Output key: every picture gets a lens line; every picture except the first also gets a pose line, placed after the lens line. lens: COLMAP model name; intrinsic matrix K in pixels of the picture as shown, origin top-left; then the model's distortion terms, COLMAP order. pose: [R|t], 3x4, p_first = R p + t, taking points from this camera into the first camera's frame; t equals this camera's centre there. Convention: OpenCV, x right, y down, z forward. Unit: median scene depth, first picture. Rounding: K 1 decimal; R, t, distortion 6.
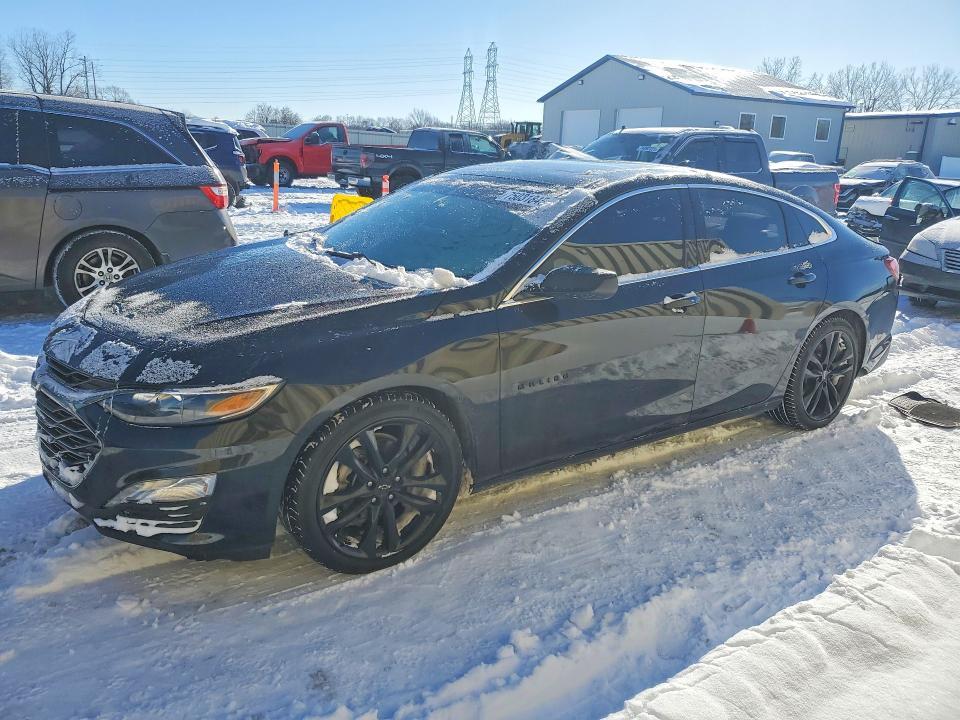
lens RADIAL K [[736.2, 0, 478.0], [0, 736.2, 362.0], [0, 0, 1]] dist [0.008662, 0.012439]
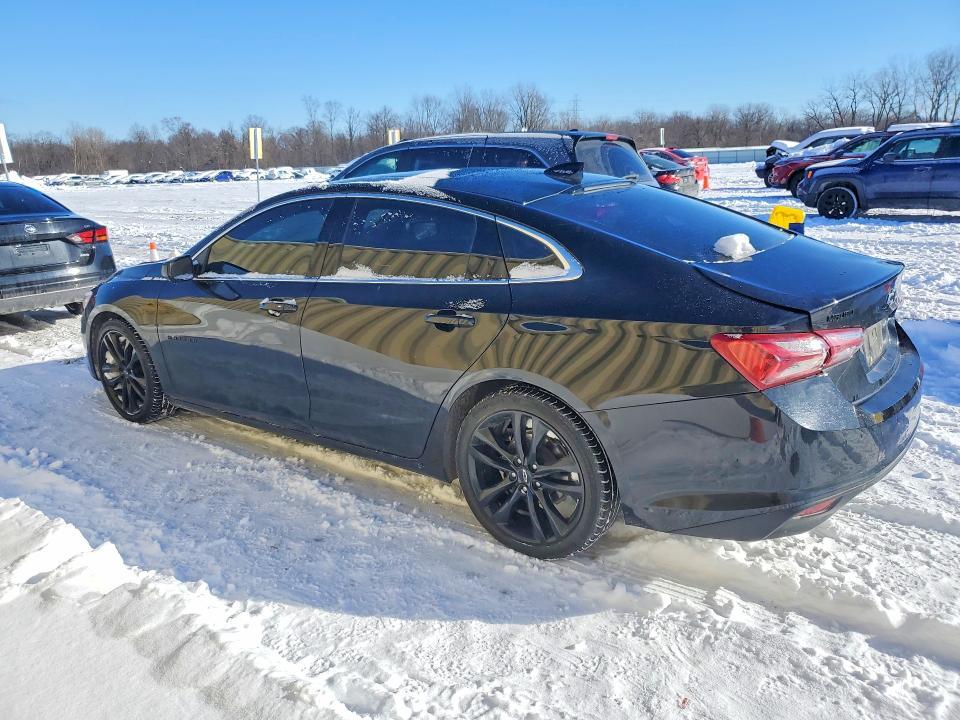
lens RADIAL K [[736.2, 0, 479.3], [0, 736.2, 360.5], [0, 0, 1]] dist [0.008662, 0.012439]
pose [[0.308255, 0.204376, -0.929091, 1.365882], [-0.218675, 0.965720, 0.139881, -0.217795], [0.925829, 0.160050, 0.342380, 0.925923]]
